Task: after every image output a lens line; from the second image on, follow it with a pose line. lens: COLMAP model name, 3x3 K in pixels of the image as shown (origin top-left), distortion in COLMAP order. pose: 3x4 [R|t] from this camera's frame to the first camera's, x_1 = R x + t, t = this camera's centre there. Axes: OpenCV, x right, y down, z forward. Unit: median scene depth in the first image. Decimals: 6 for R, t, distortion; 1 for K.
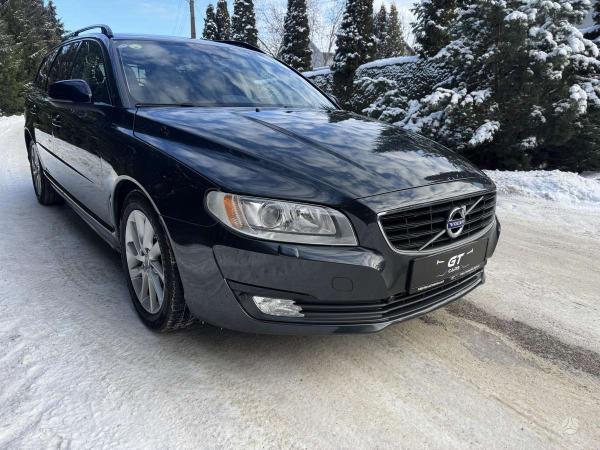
lens RADIAL K [[431.4, 0, 300.0], [0, 431.4, 225.0], [0, 0, 1]] dist [0.036758, -0.040259]
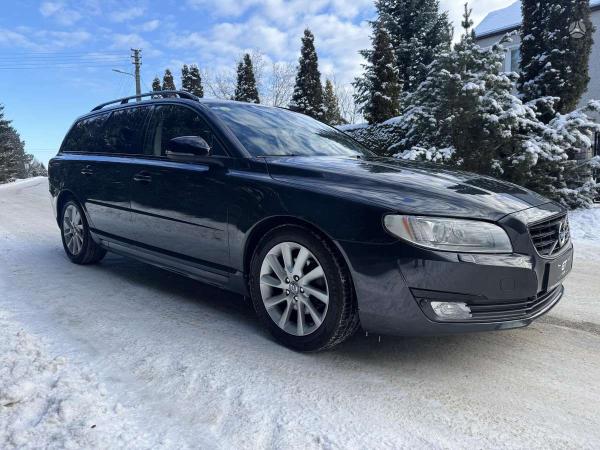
lens RADIAL K [[426.8, 0, 300.0], [0, 426.8, 225.0], [0, 0, 1]] dist [0.111893, -0.173897]
pose [[0.987706, -0.048306, 0.148672, -0.146277], [0.069399, 0.987697, -0.140135, 0.023268], [-0.140073, 0.148730, 0.978907, -0.030652]]
